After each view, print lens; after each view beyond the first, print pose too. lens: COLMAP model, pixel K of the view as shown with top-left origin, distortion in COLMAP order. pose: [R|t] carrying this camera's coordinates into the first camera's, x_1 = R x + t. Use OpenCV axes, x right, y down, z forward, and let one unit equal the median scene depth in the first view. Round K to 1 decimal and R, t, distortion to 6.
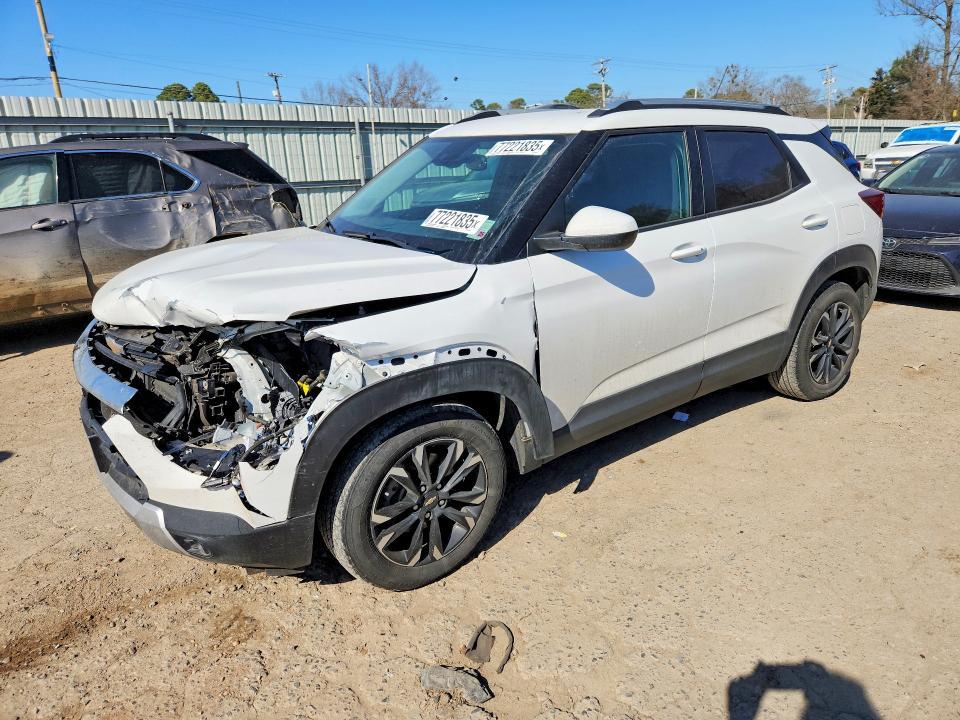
lens RADIAL K [[693.2, 0, 480.0], [0, 693.2, 360.0], [0, 0, 1]] dist [-0.034884, -0.001272]
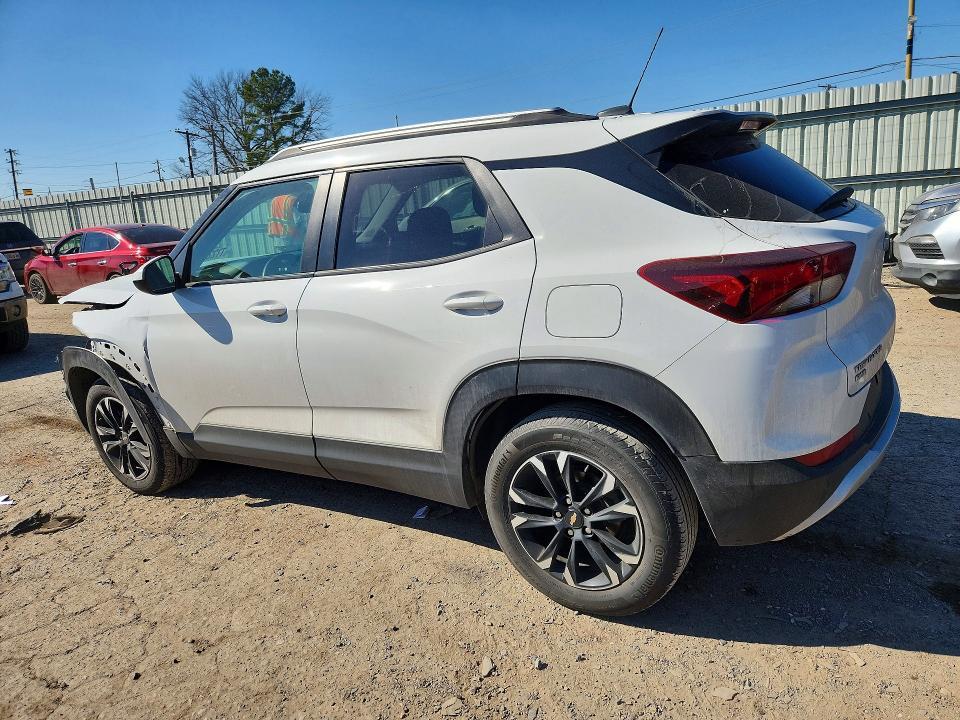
lens RADIAL K [[612.9, 0, 480.0], [0, 612.9, 360.0], [0, 0, 1]] dist [0.054164, -0.033560]
pose [[0.341151, 0.235310, -0.910080, 0.621980], [-0.184283, 0.966116, 0.180719, -0.156746], [0.921768, 0.106060, 0.372955, 0.515944]]
